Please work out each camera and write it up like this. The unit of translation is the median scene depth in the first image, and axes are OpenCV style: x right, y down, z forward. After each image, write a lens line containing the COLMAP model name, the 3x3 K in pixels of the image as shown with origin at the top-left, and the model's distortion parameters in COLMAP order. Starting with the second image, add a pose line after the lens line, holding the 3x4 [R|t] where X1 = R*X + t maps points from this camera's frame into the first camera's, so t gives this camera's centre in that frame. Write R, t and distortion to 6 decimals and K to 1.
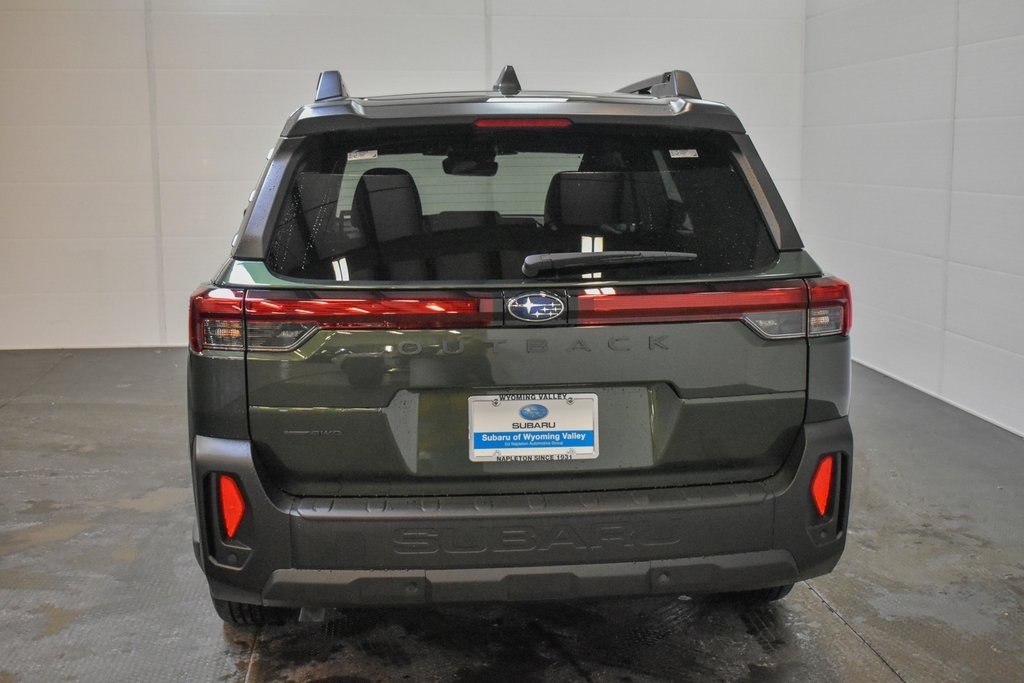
lens RADIAL K [[1174.7, 0, 512.0], [0, 1174.7, 341.5], [0, 0, 1]] dist [-0.023243, 0.003934]
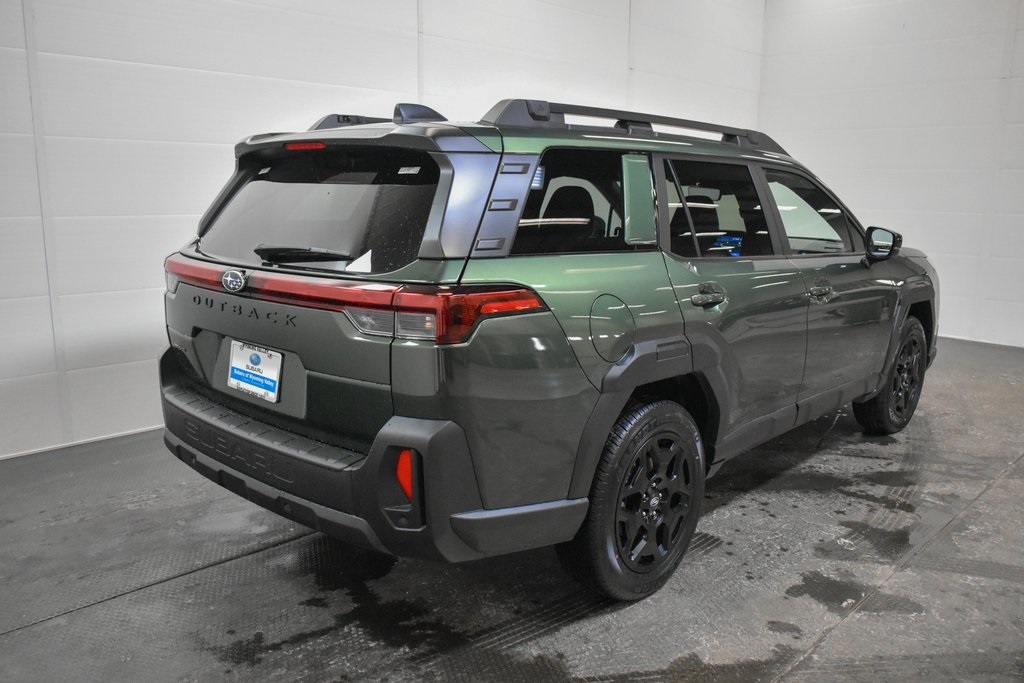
lens RADIAL K [[816.2, 0, 512.0], [0, 816.2, 341.5], [0, 0, 1]] dist [-0.012423, -0.002095]
pose [[0.663410, 0.154755, -0.732078, 0.902887], [-0.138250, 0.986885, 0.083336, -0.080047], [0.735373, 0.045924, 0.676104, 0.579493]]
